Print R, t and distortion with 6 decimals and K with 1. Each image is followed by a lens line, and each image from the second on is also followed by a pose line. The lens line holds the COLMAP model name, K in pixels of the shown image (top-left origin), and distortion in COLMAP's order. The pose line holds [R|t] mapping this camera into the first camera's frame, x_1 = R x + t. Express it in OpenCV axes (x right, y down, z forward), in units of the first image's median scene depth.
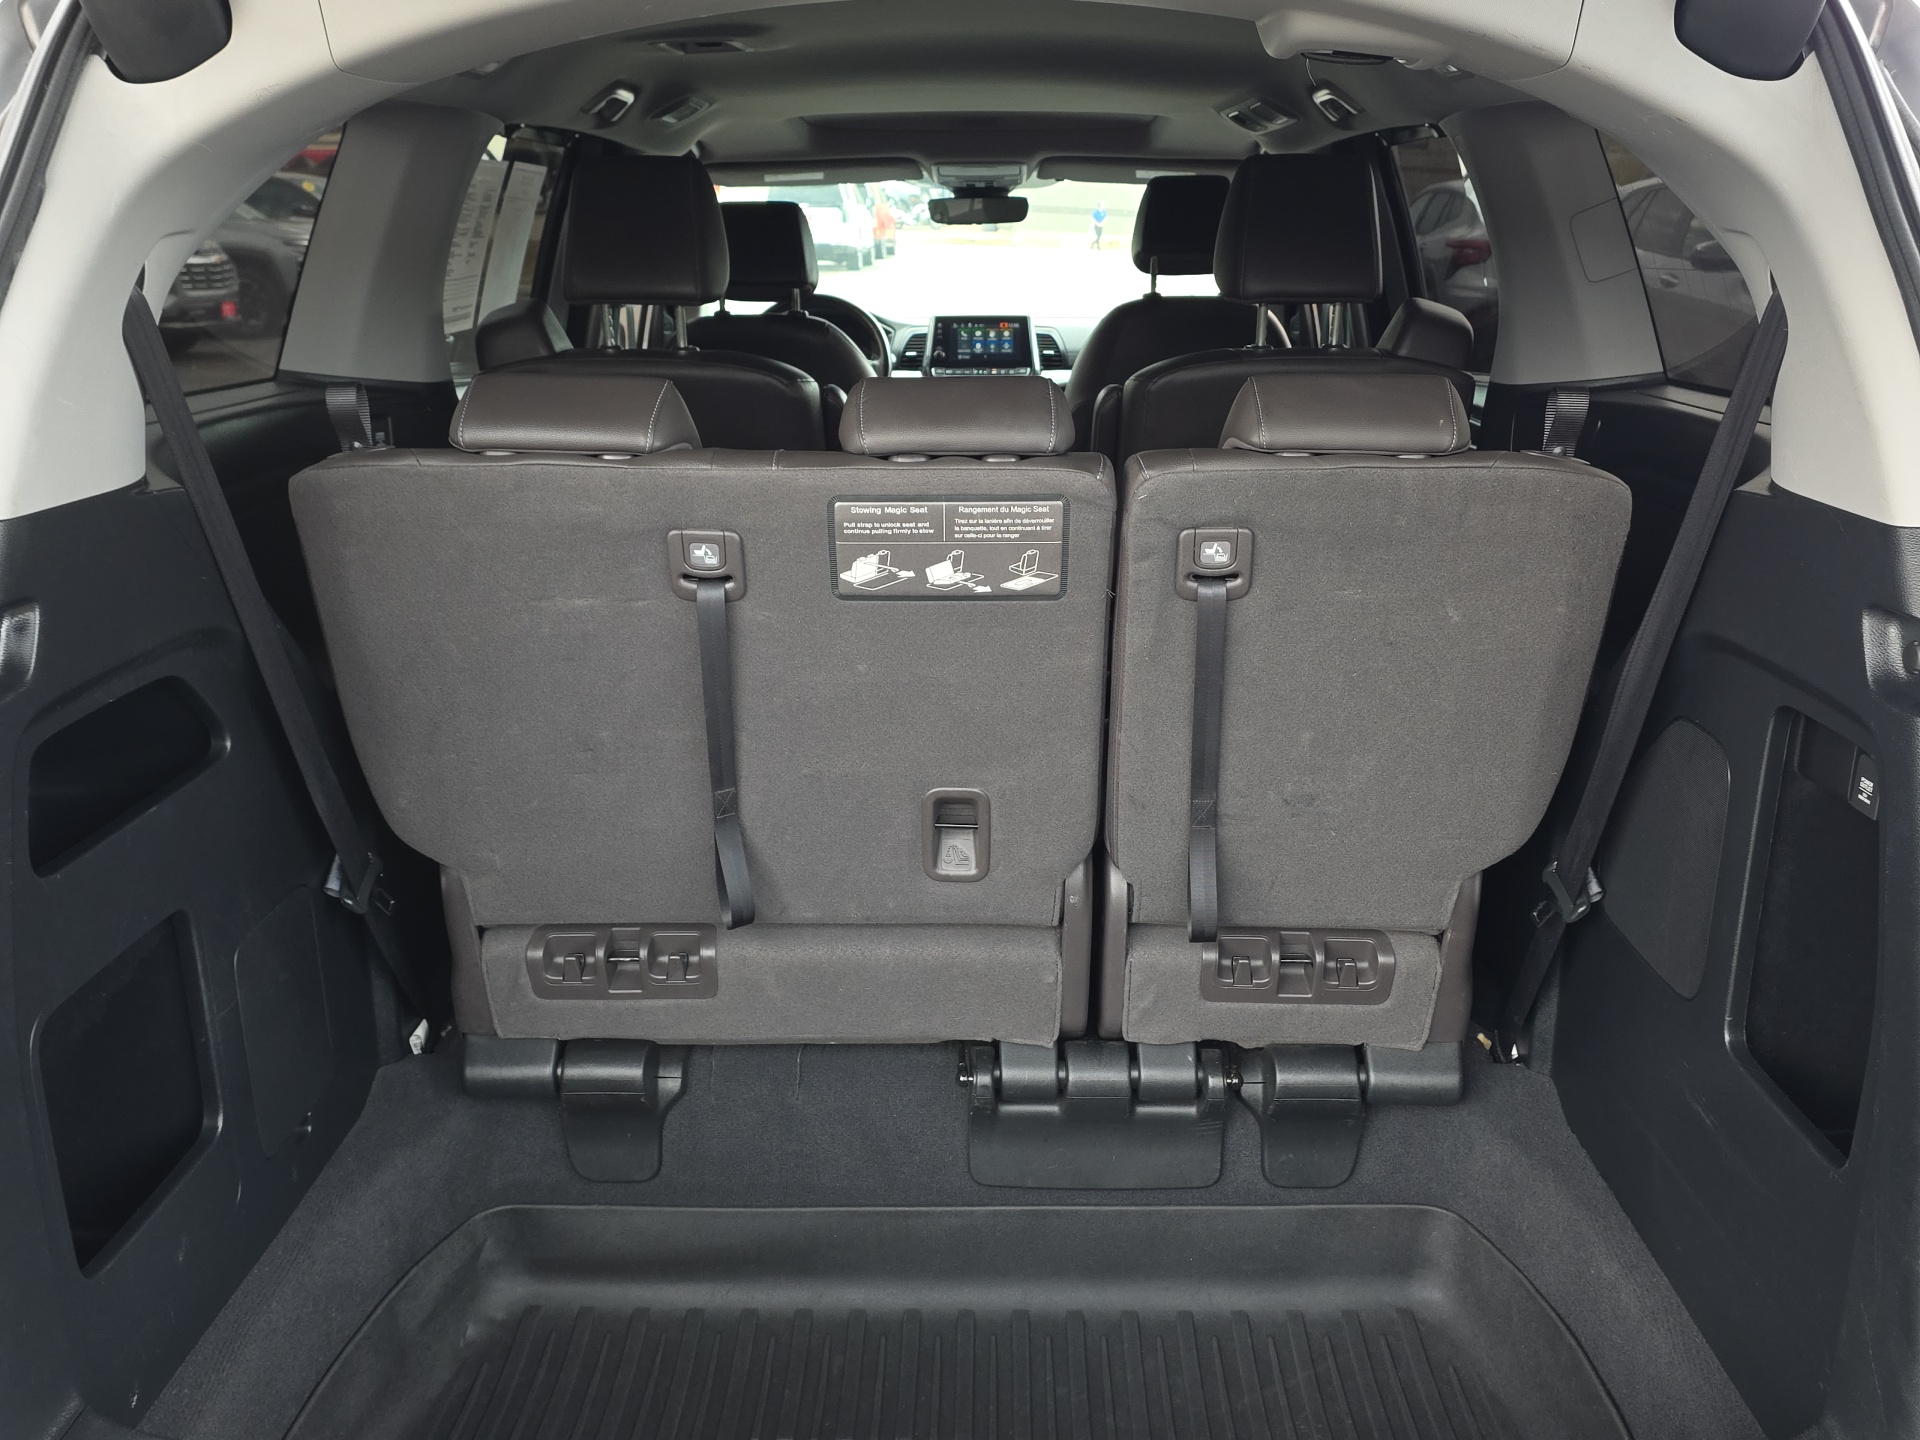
lens RADIAL K [[1576.6, 0, 962.3], [0, 1576.6, 693.1], [0, 0, 1]] dist [0.128581, -0.198009]
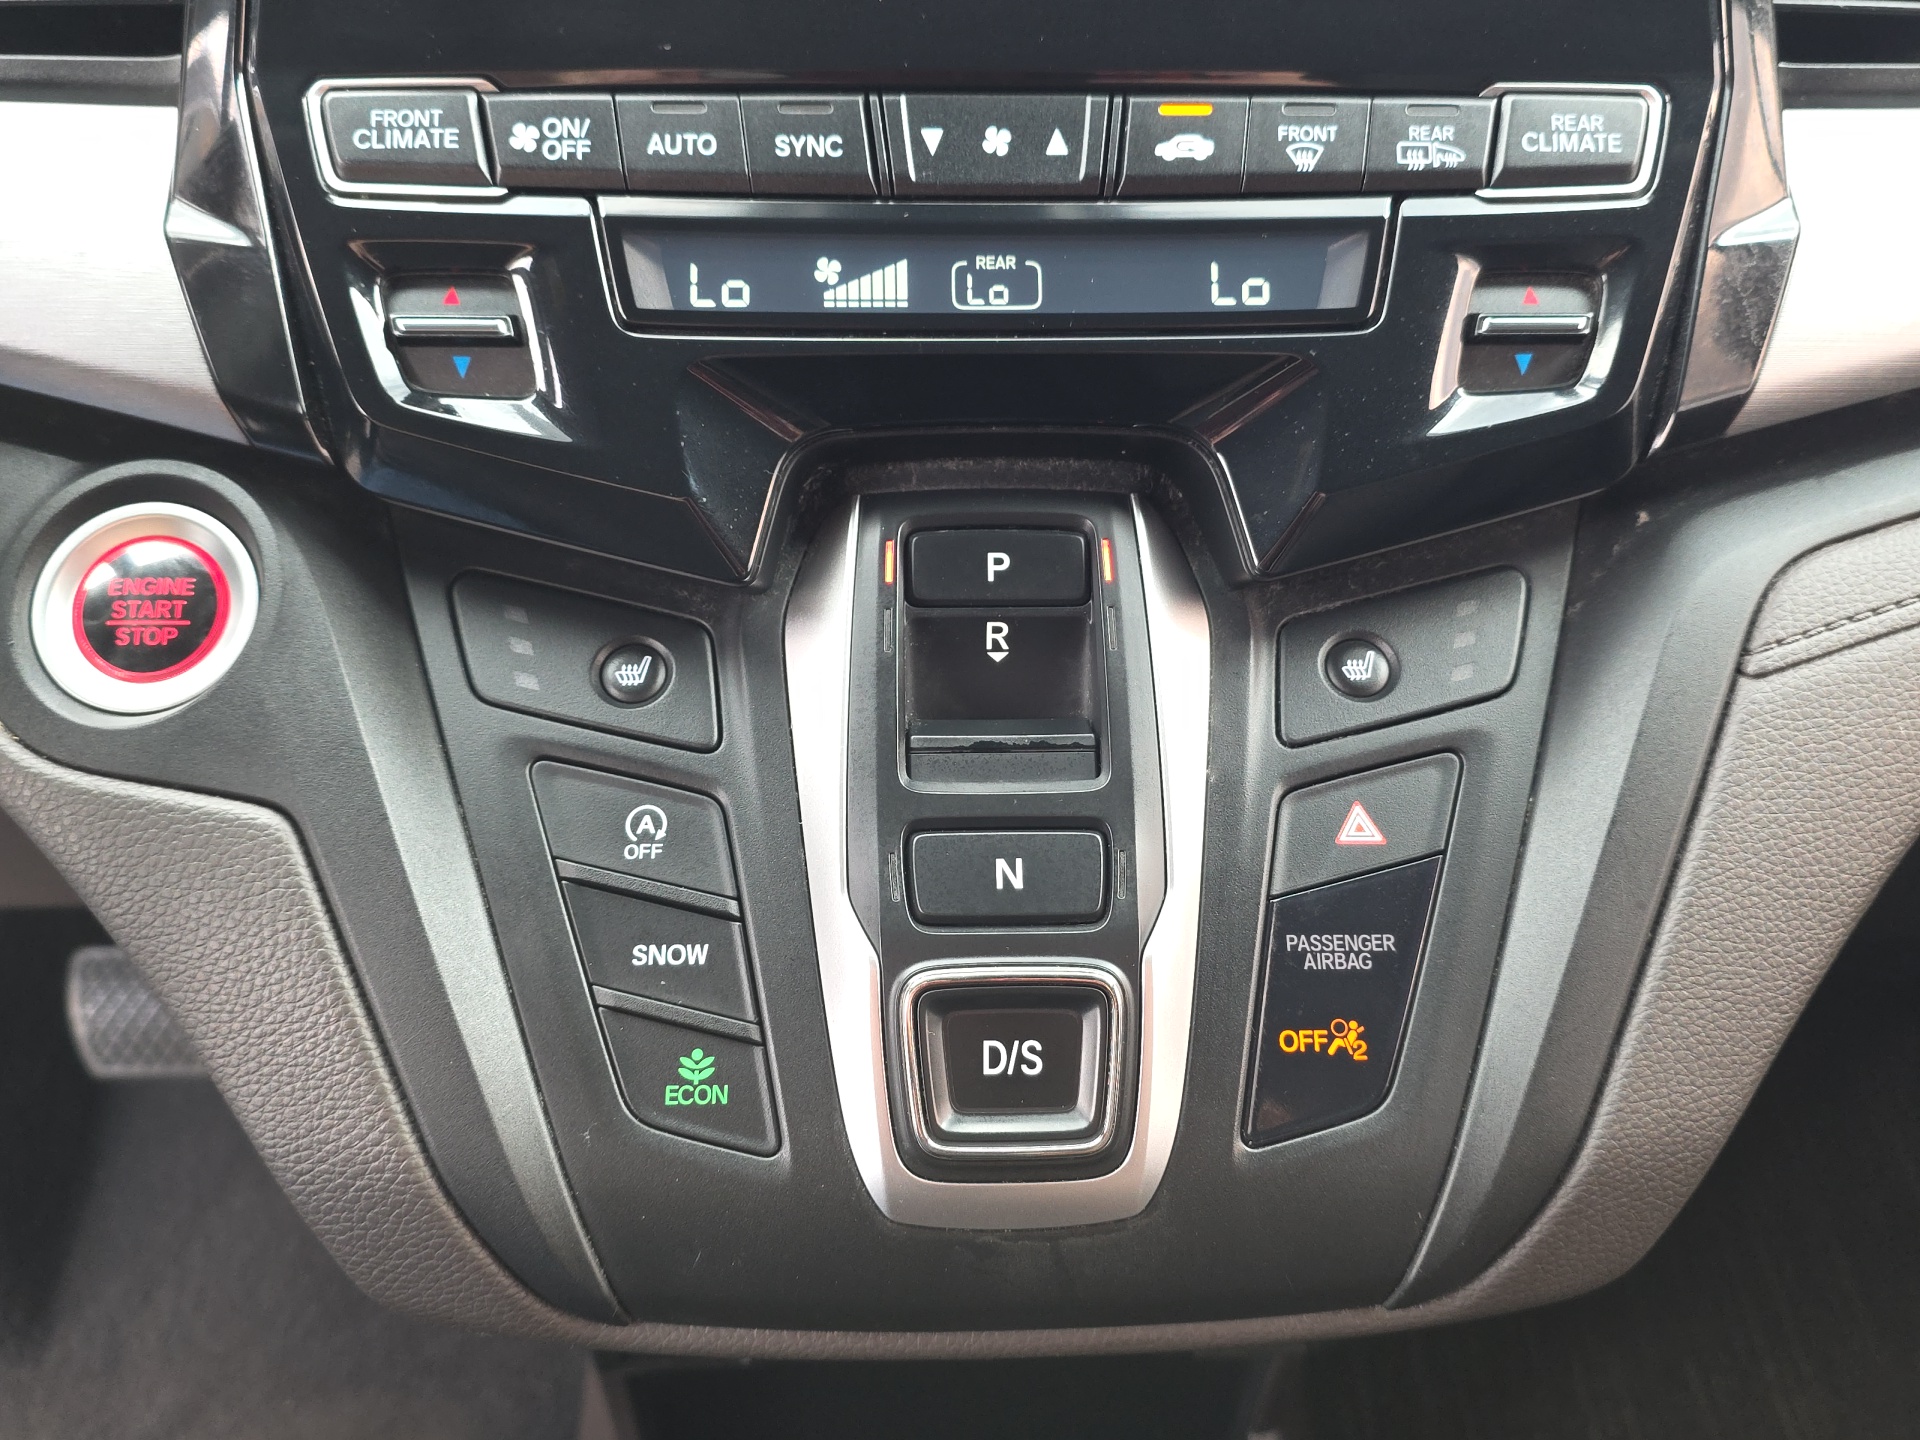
lens RADIAL K [[1618.7, 0, 964.1], [0, 1618.7, 714.4], [0, 0, 1]] dist [0.066192, -0.092623]
pose [[0.998166, -0.018937, 0.057503, 0.012125], [0.002186, 0.960473, 0.278365, -0.437079], [-0.060501, -0.277729, 0.958753, 2.030424]]
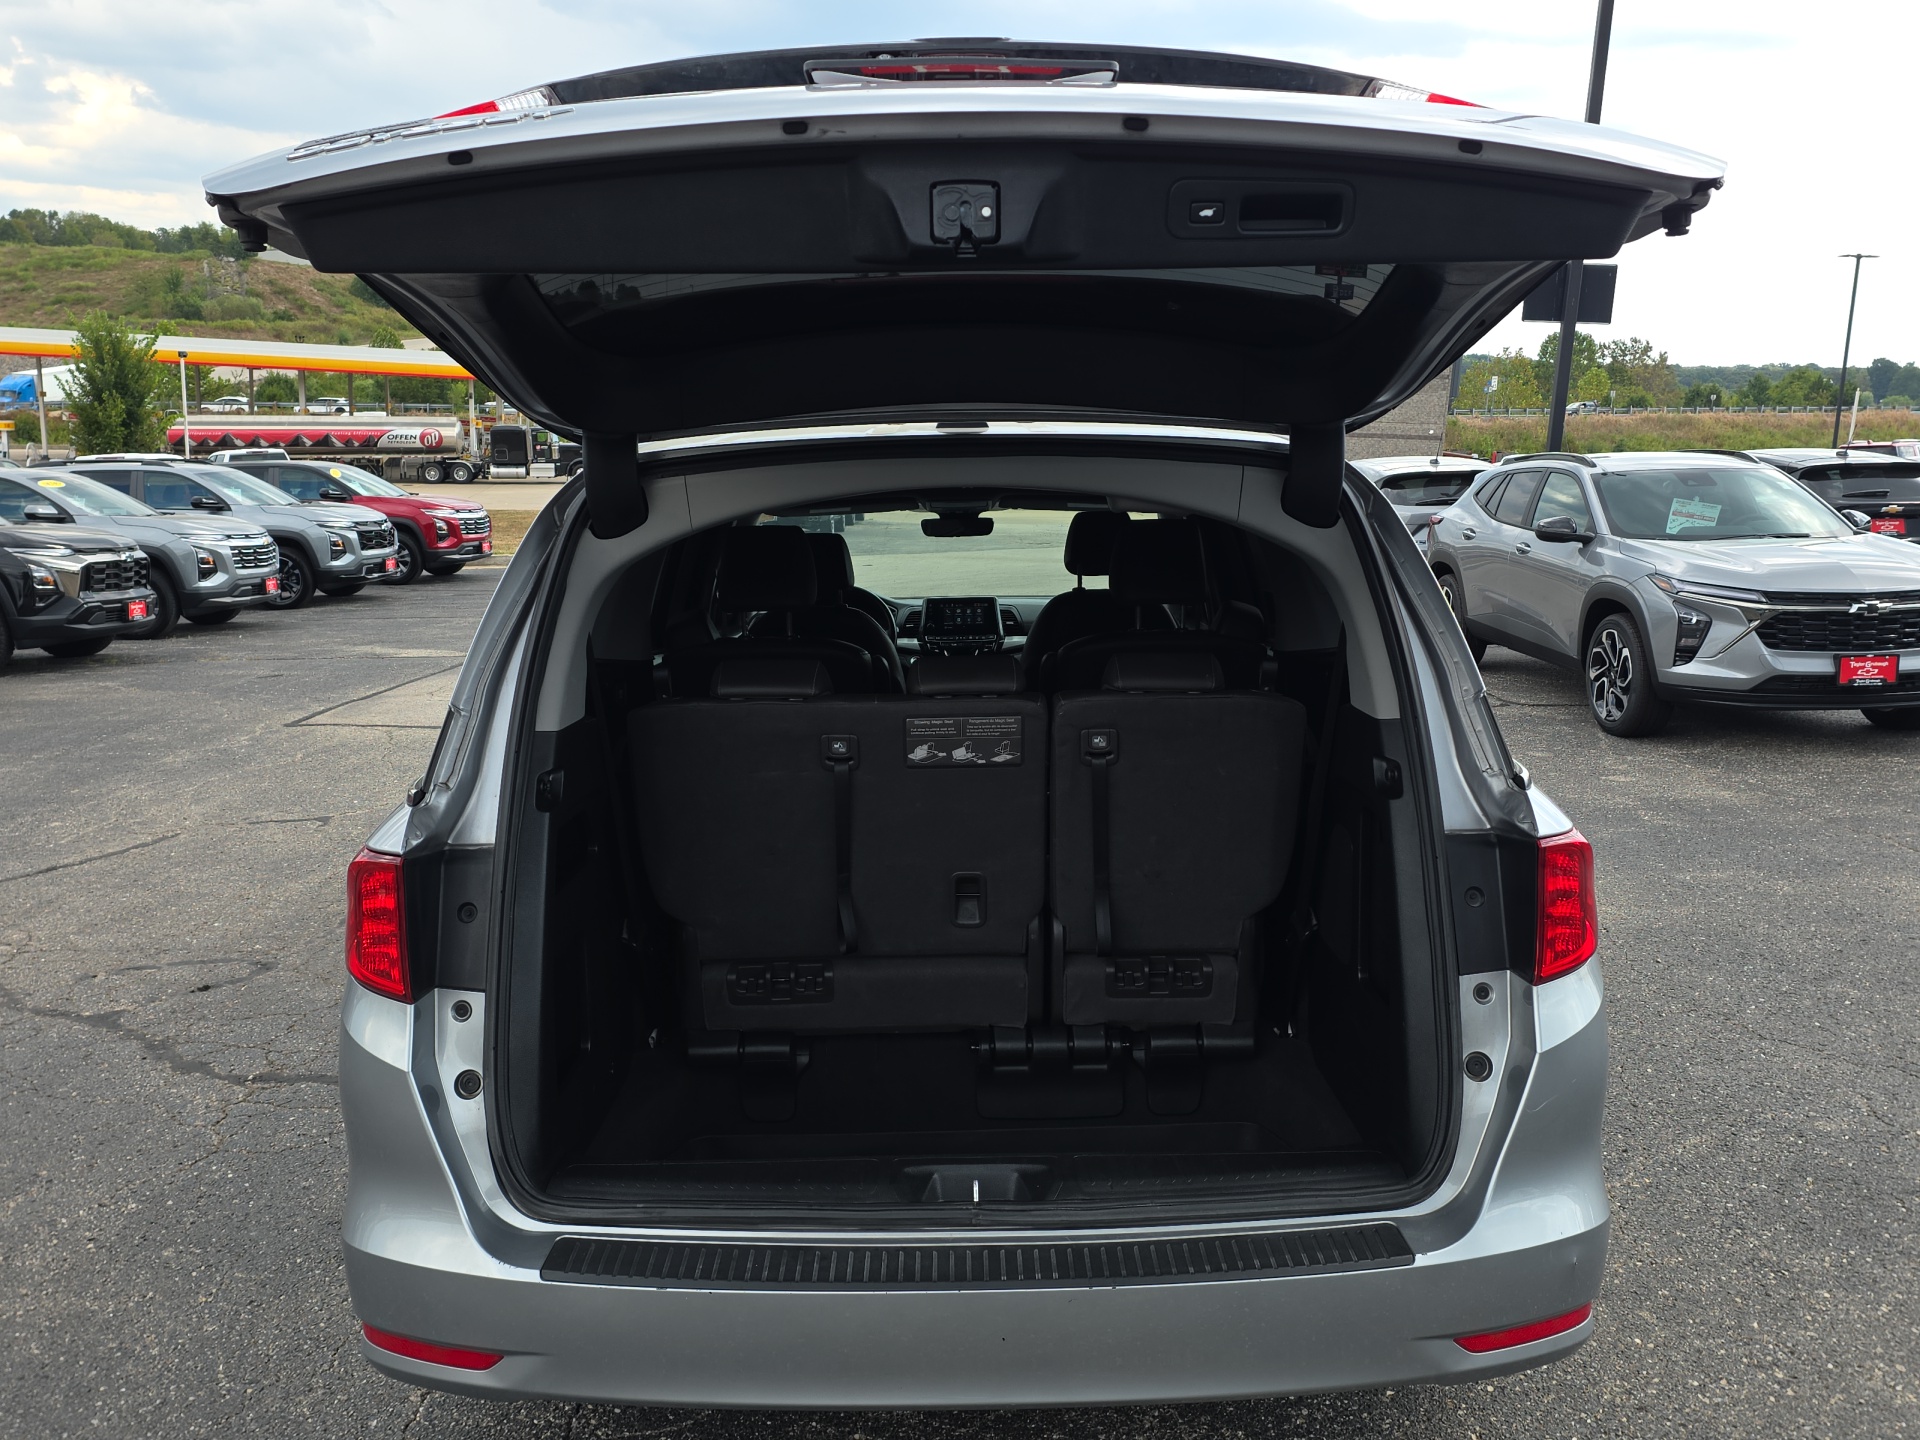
lens RADIAL K [[1576.6, 0, 962.3], [0, 1576.6, 693.1], [0, 0, 1]] dist [0.128581, -0.198009]
pose [[0.999560, -0.017650, 0.023842, -0.046159], [0.021085, 0.988077, -0.152511, 0.122731], [-0.020865, 0.152947, 0.988014, -0.784371]]
